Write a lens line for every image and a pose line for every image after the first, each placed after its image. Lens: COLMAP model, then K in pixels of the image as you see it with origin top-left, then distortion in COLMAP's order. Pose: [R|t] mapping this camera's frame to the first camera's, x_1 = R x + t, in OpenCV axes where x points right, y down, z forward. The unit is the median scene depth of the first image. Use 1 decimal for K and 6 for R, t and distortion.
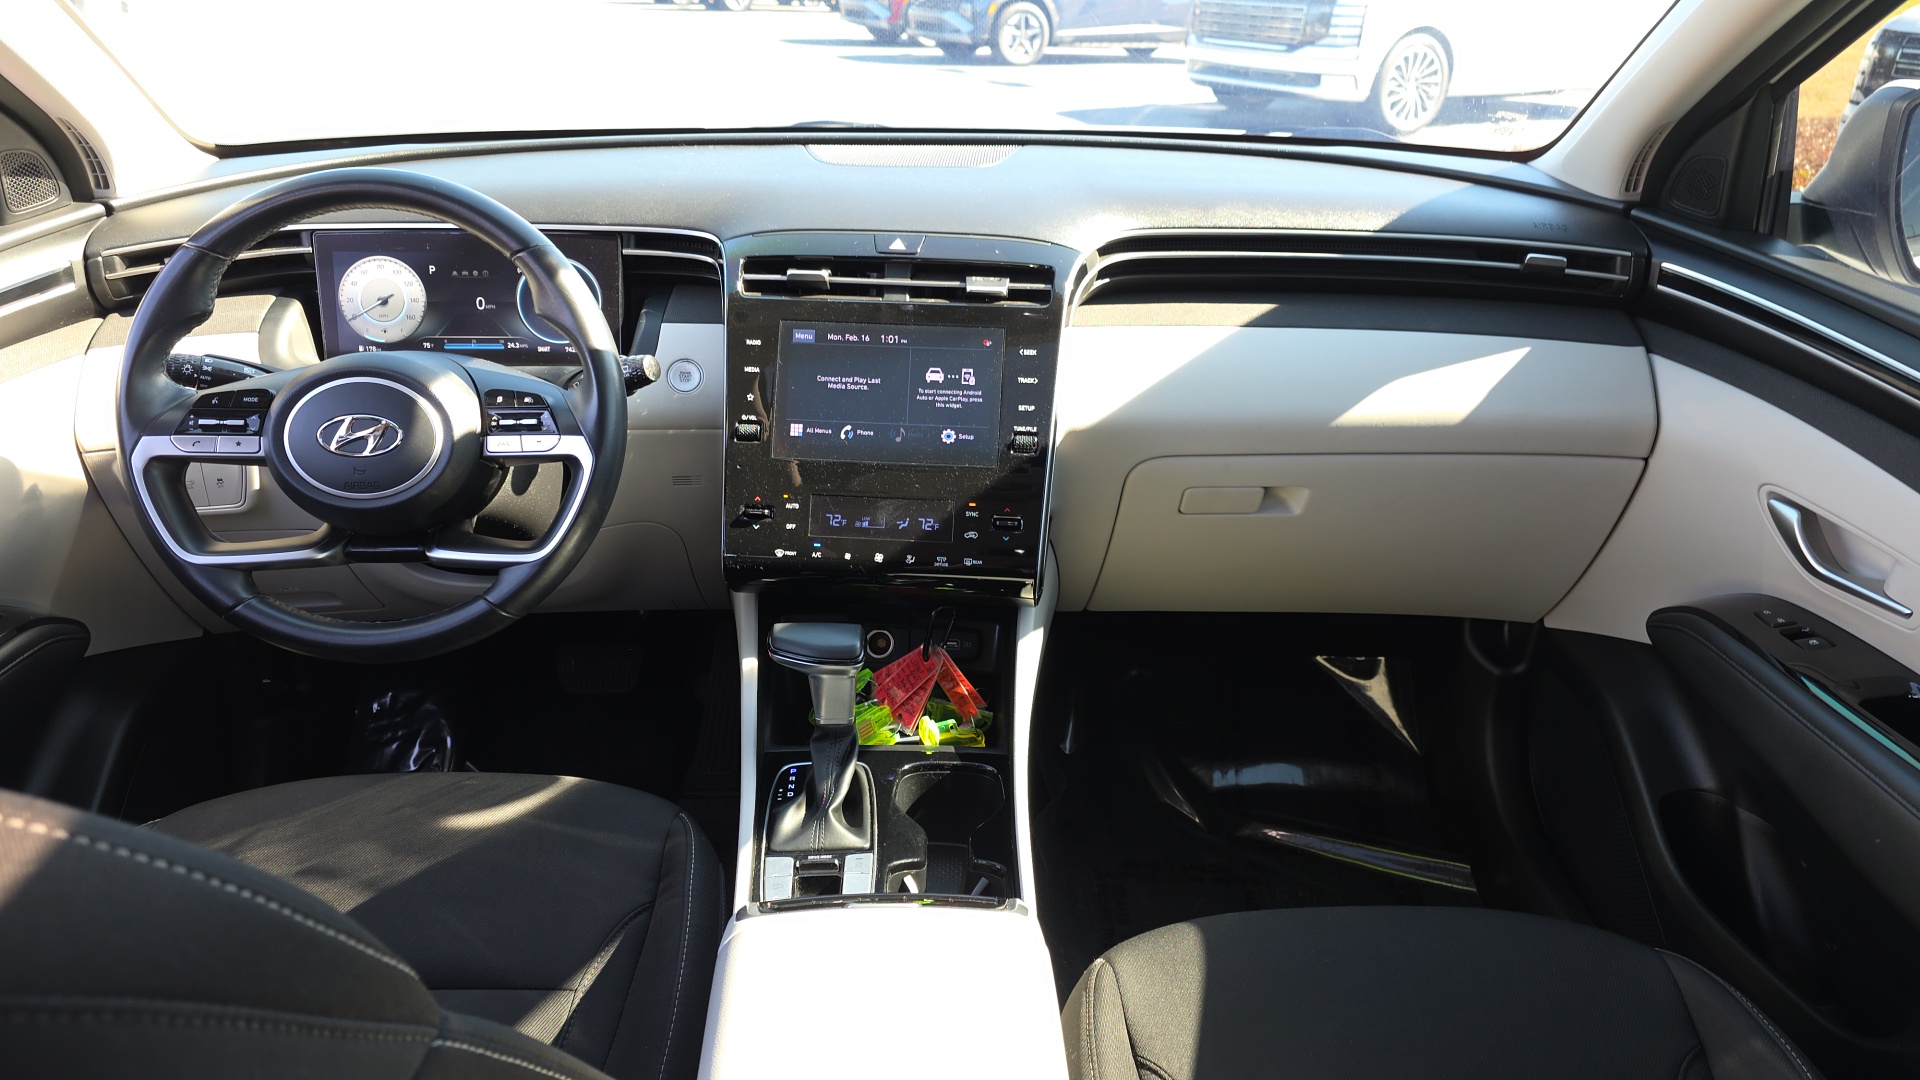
lens RADIAL K [[1305.6, 0, 946.9], [0, 1305.6, 541.6], [0, 0, 1]] dist [0.076520, -0.096918]
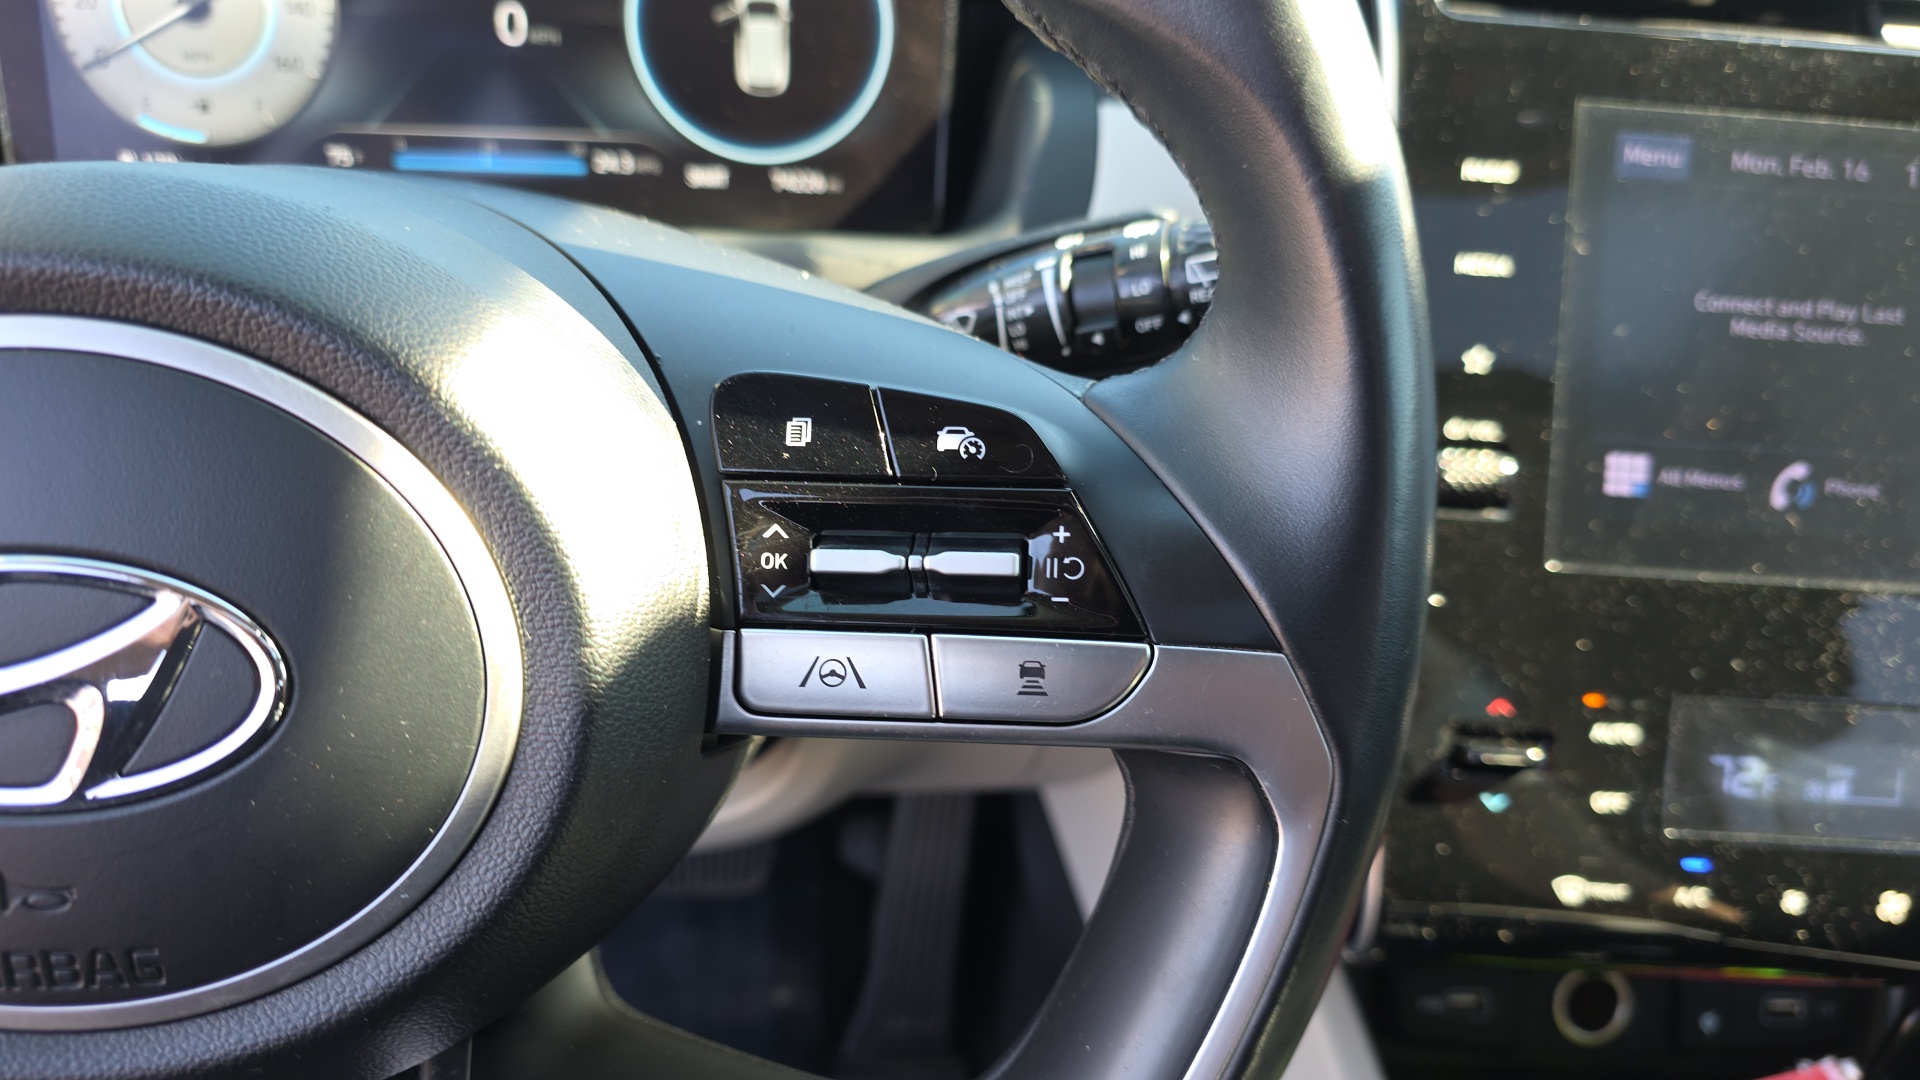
lens RADIAL K [[1359.5, 0, 960.0], [0, 1359.5, 540.0], [0, 0, 1]] dist [0.036382, -0.071243]
pose [[0.996497, 0.009424, 0.083099, -0.290502], [-0.017732, 0.994848, 0.099816, -0.098508], [-0.081730, -0.100939, 0.991530, 0.697749]]
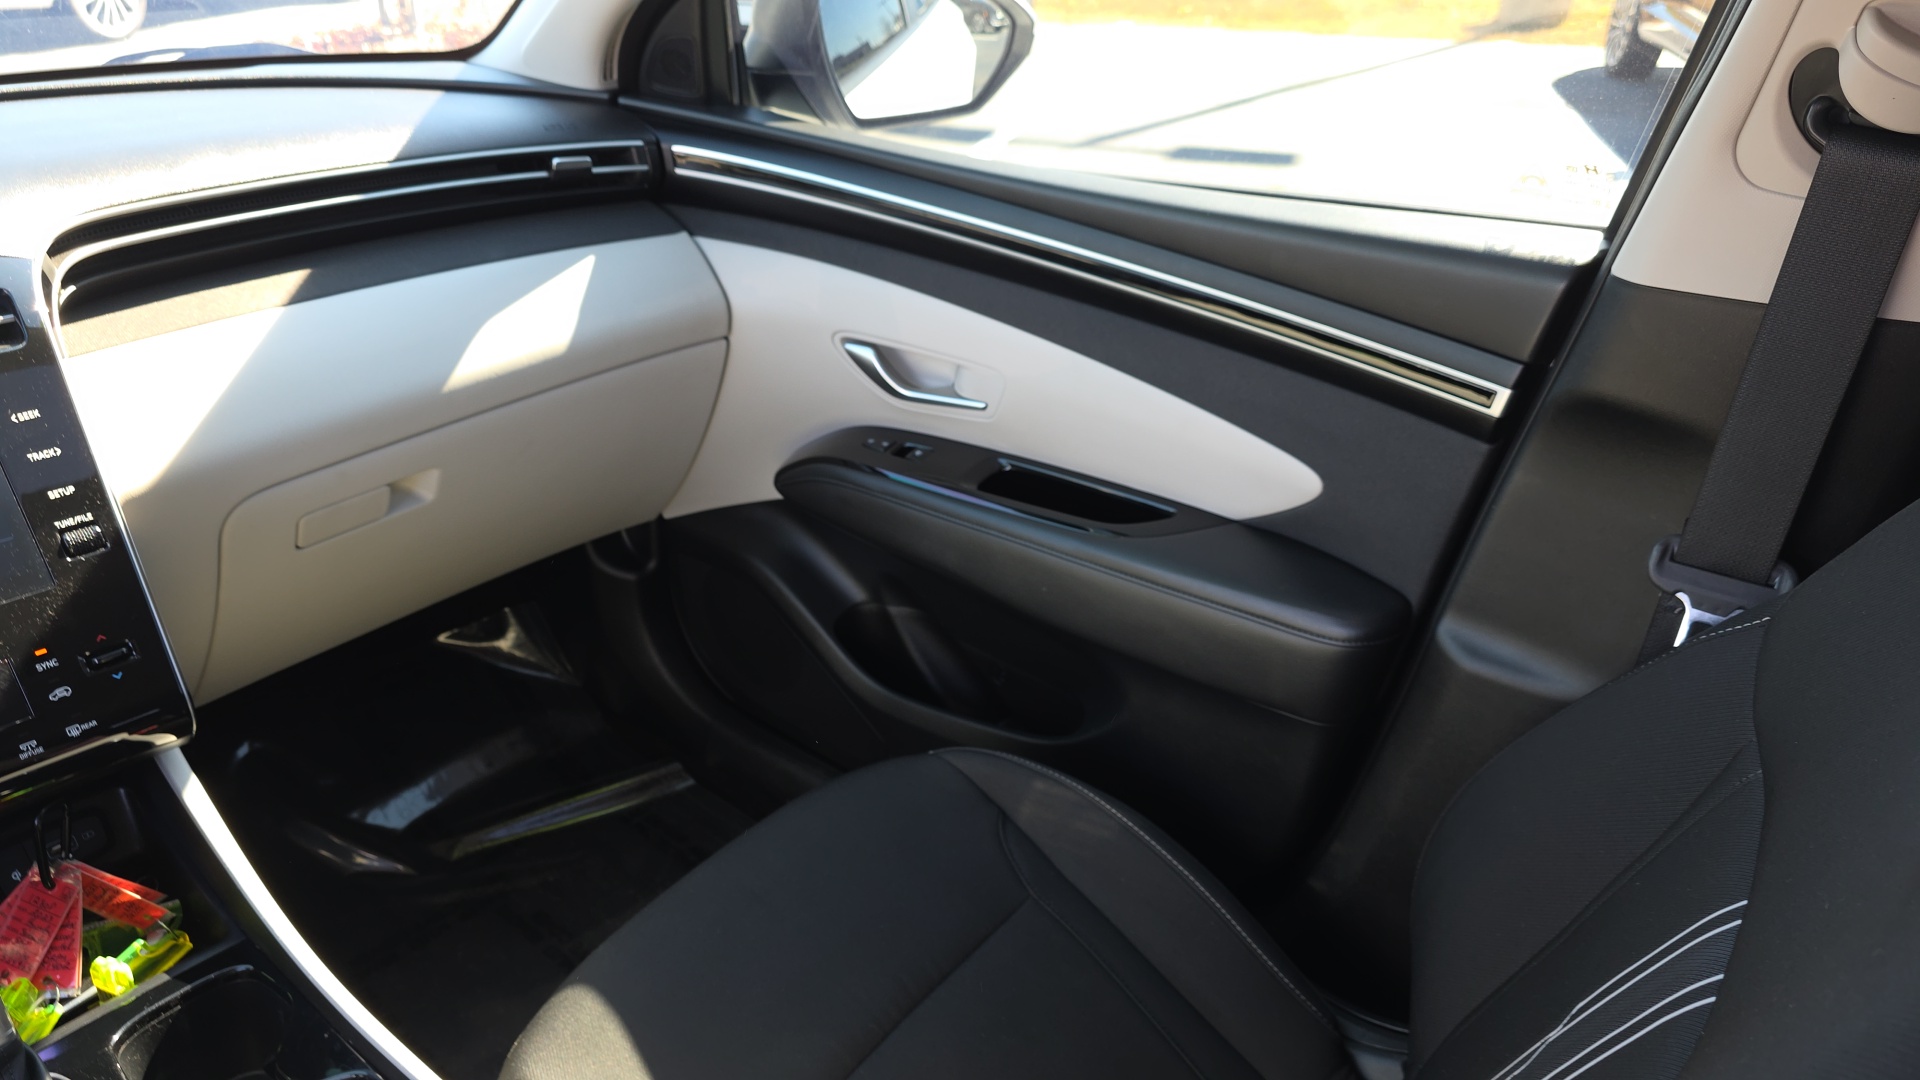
lens RADIAL K [[1302.3, 0, 954.8], [0, 1302.3, 546.9], [0, 0, 1]] dist [0.057835, -0.054822]
pose [[0.632795, -0.369491, 0.680475, -0.124639], [0.312844, 0.925883, 0.211822, -0.074323], [-0.708307, 0.078842, 0.701488, 0.171150]]
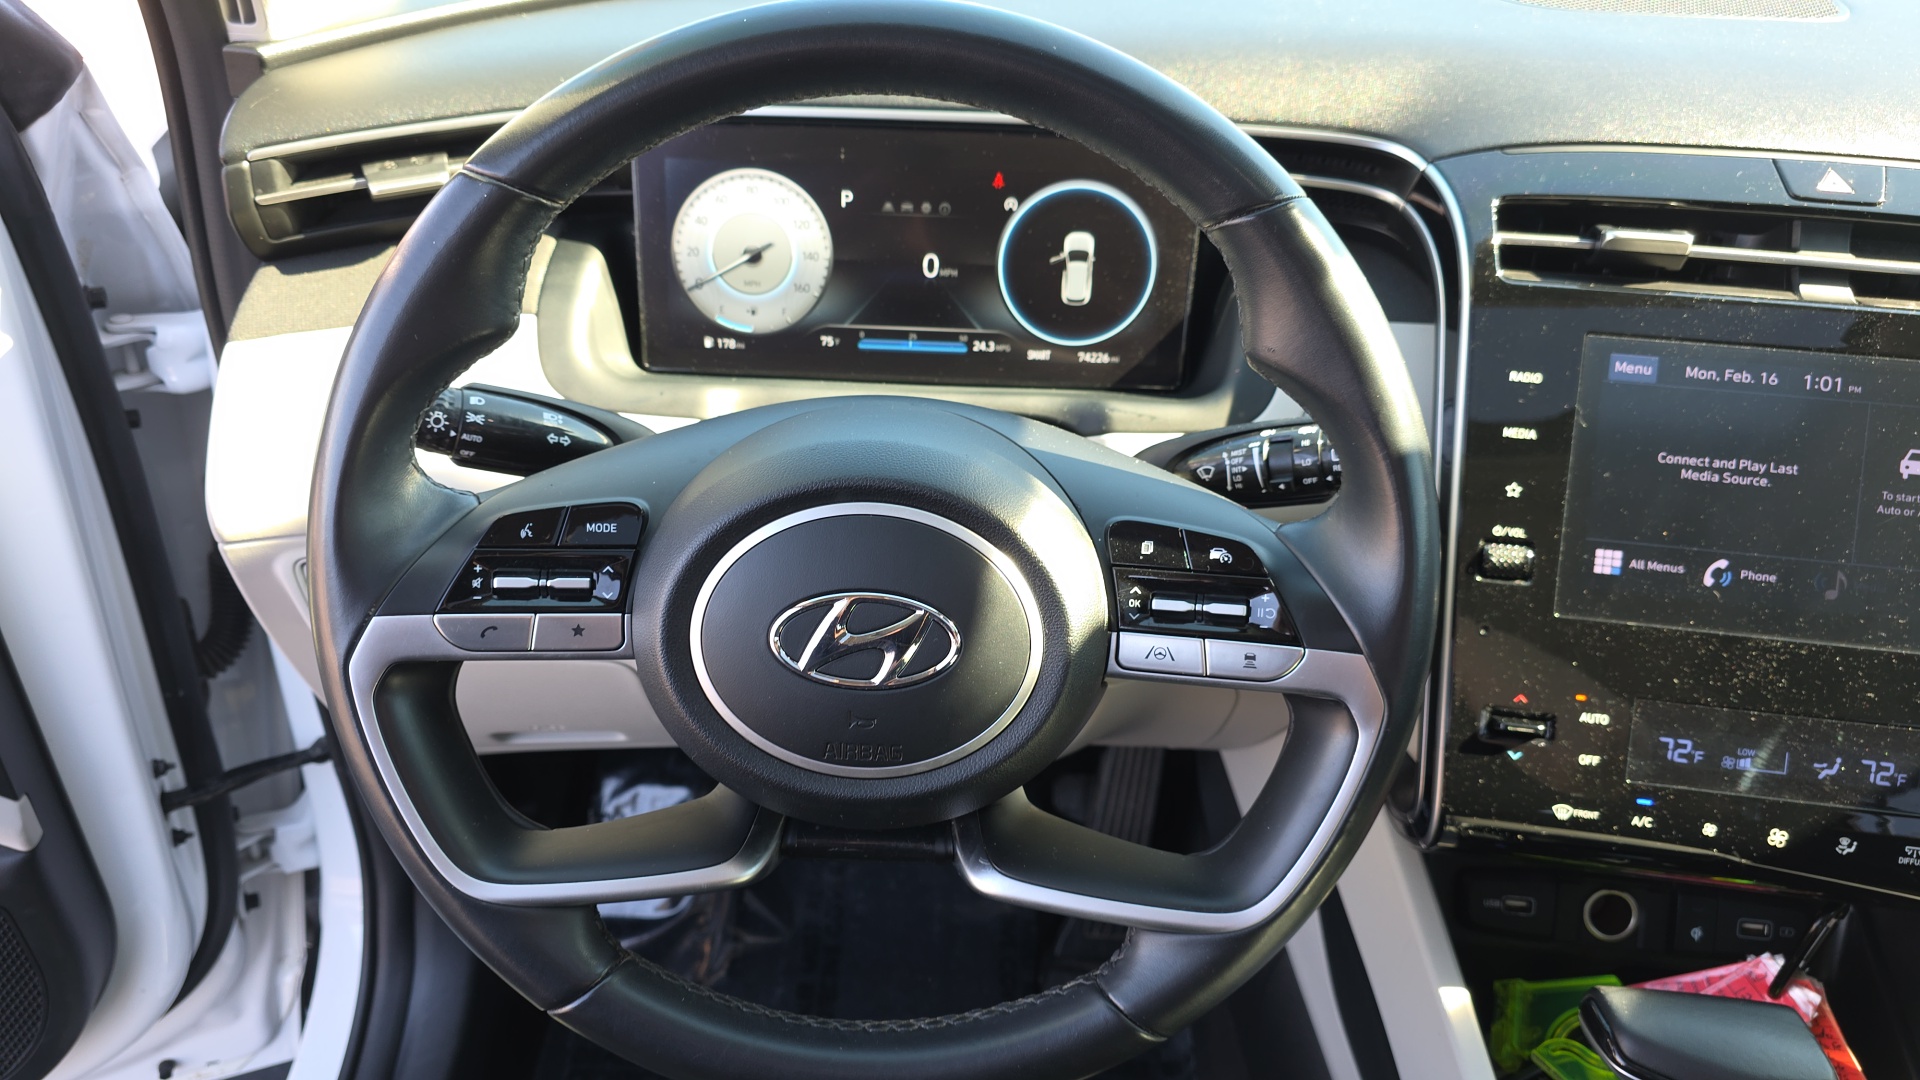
lens RADIAL K [[1305.6, 0, 946.9], [0, 1305.6, 541.6], [0, 0, 1]] dist [0.076520, -0.096918]
pose [[0.997665, 0.047568, -0.049017, -0.336515], [-0.042281, 0.993702, 0.103775, -0.133289], [0.053645, -0.101460, 0.993392, 0.491482]]
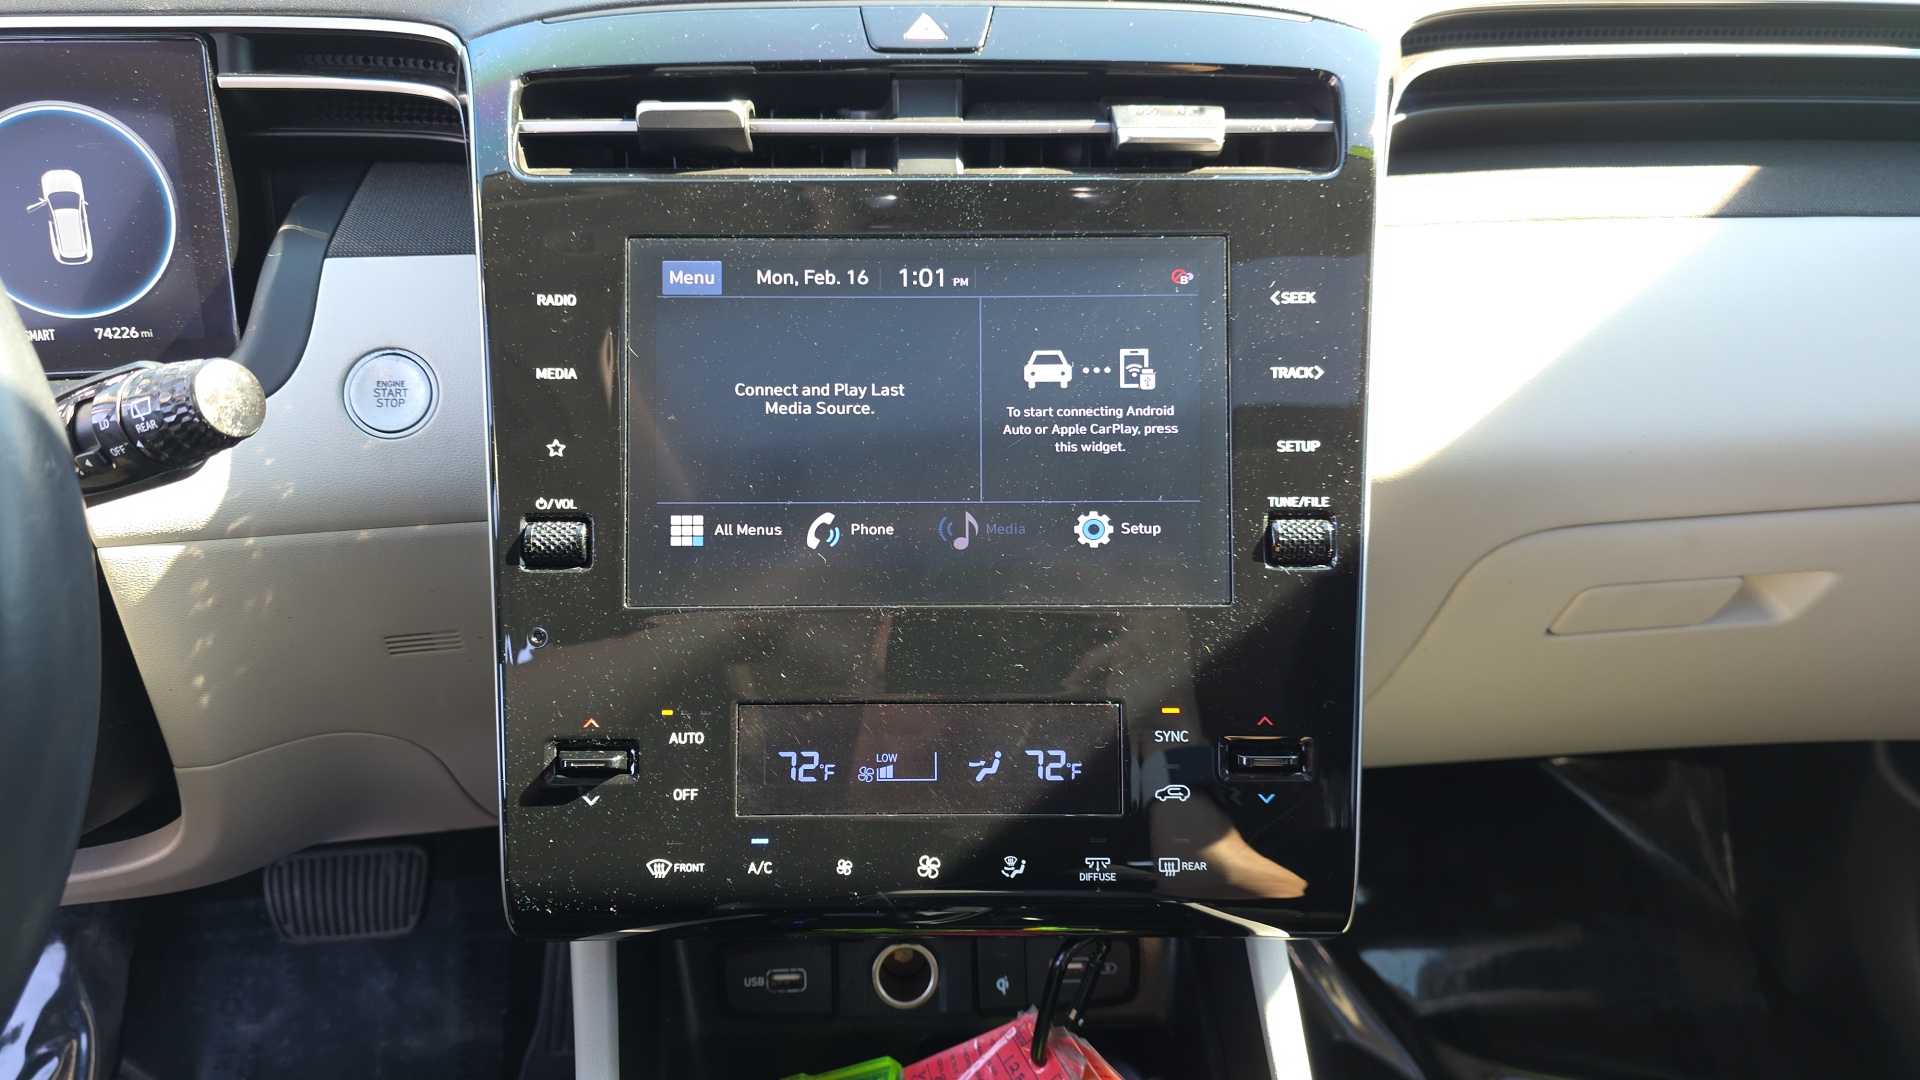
lens RADIAL K [[1287.4, 0, 960.0], [0, 1287.4, 540.0], [0, 0, 1]] dist [0.083414, -0.120012]
pose [[0.995502, -0.053433, 0.078230, -0.065921], [0.049577, 0.997496, 0.050436, -0.097036], [-0.080730, -0.046330, 0.995659, 0.621365]]
